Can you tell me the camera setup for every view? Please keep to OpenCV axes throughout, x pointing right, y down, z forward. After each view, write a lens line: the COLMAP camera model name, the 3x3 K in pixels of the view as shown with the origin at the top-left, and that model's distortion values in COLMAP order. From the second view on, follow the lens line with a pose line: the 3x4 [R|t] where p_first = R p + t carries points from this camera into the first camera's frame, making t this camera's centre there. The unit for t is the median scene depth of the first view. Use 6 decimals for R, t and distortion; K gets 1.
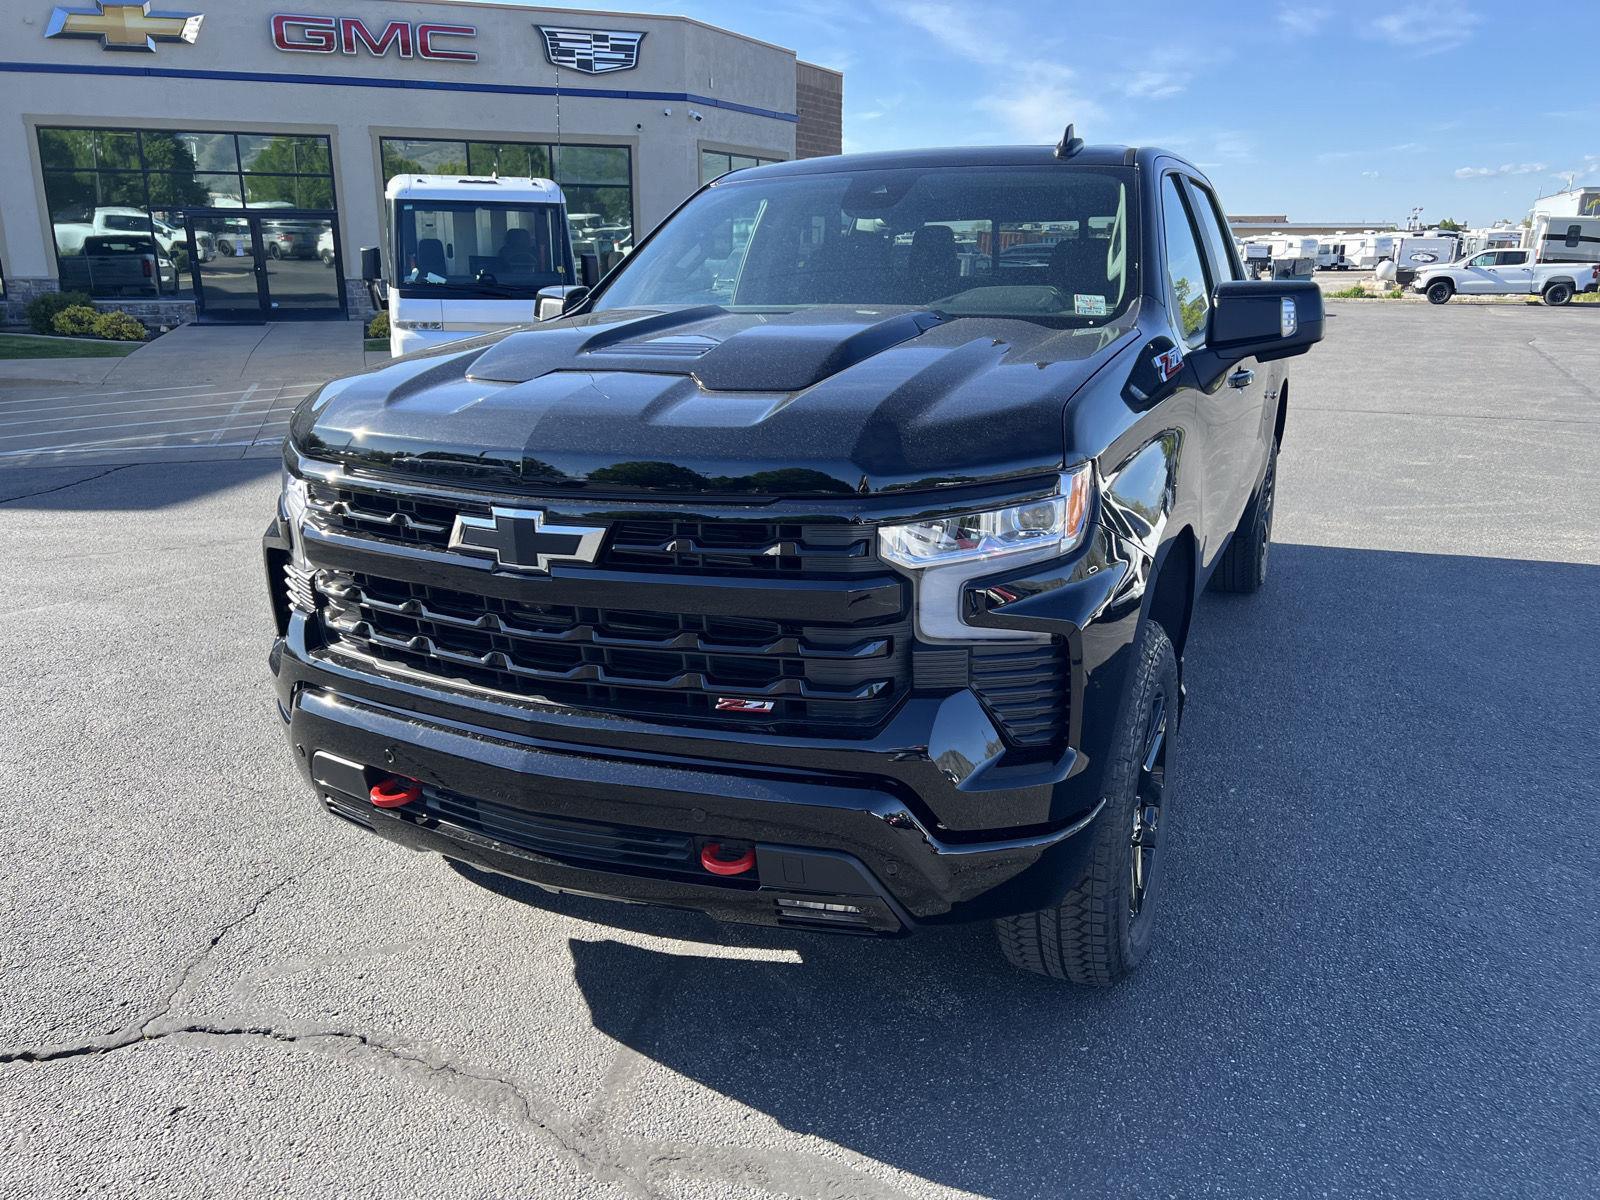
lens RADIAL K [[1323.4, 0, 794.0], [0, 1323.4, 603.8], [0, 0, 1]] dist [0.072043, -0.086251]
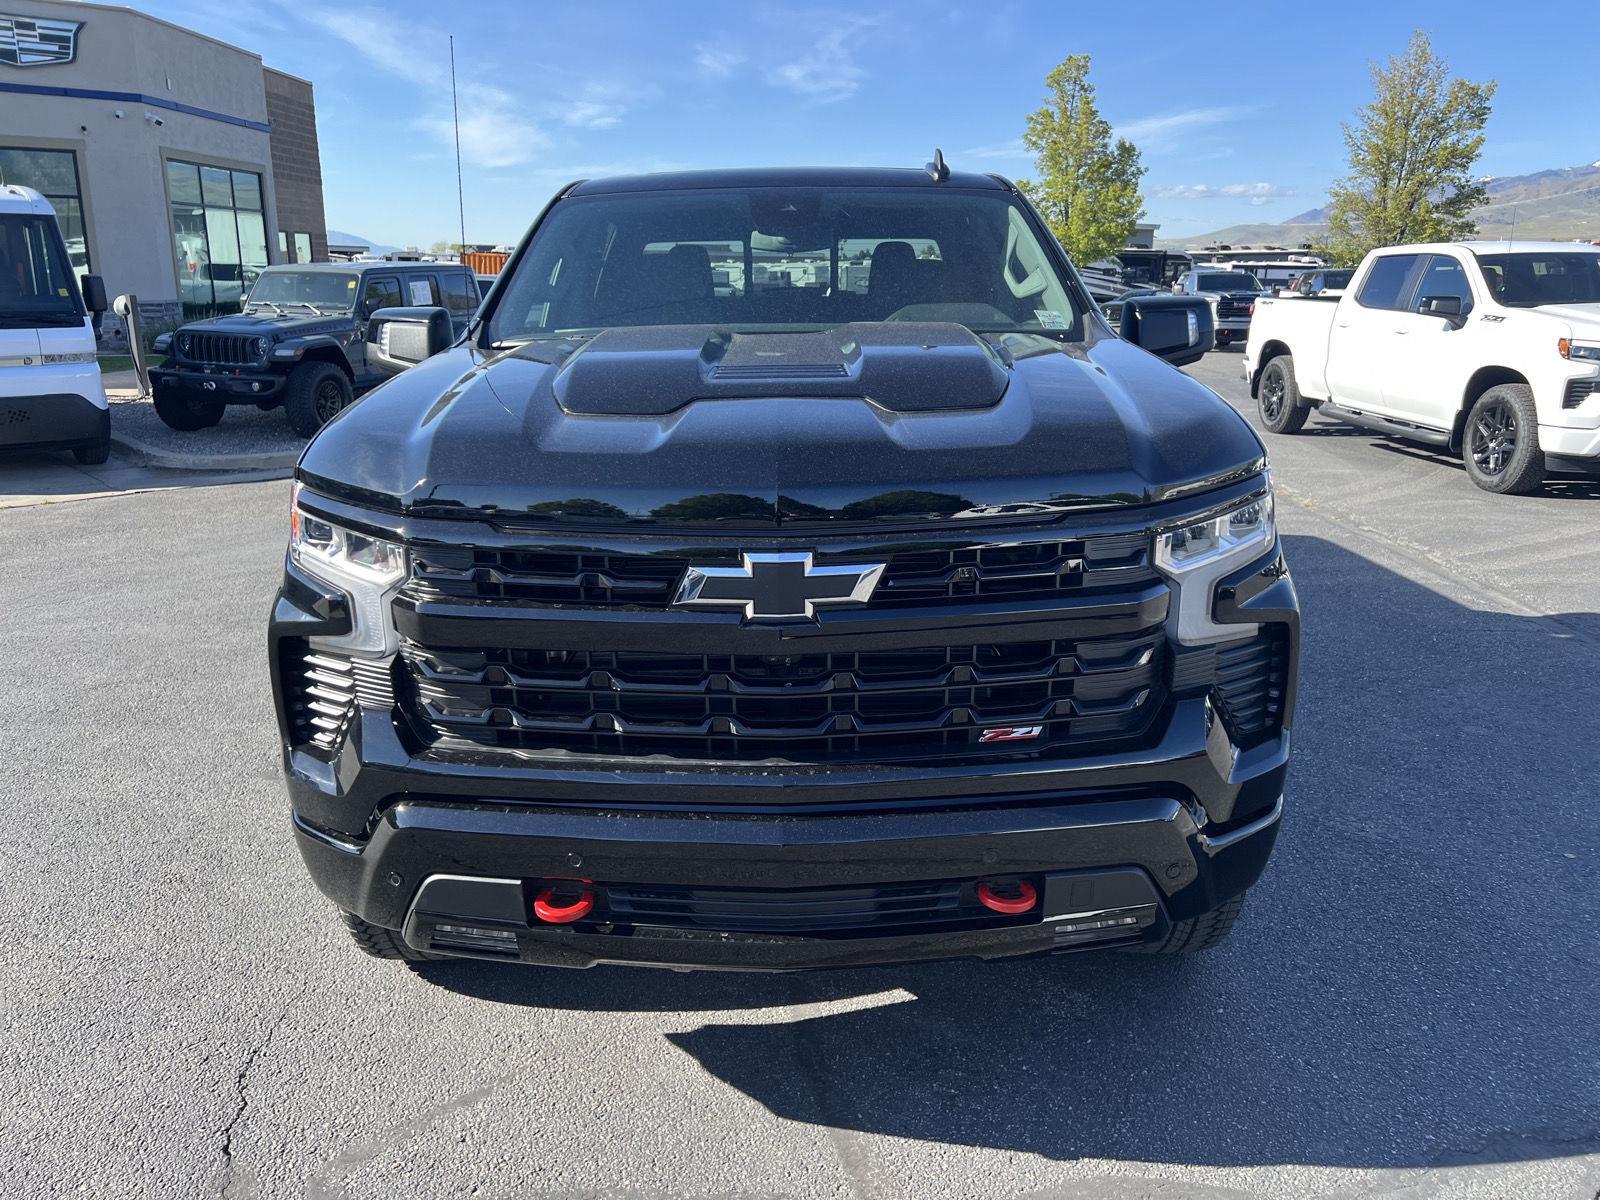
lens RADIAL K [[1323.4, 0, 794.0], [0, 1323.4, 603.8], [0, 0, 1]] dist [0.072043, -0.086251]
pose [[0.900226, -0.104361, 0.422732, -0.491779], [0.111936, 0.993691, 0.006942, -0.035638], [-0.420790, 0.041069, 0.906228, 0.158799]]
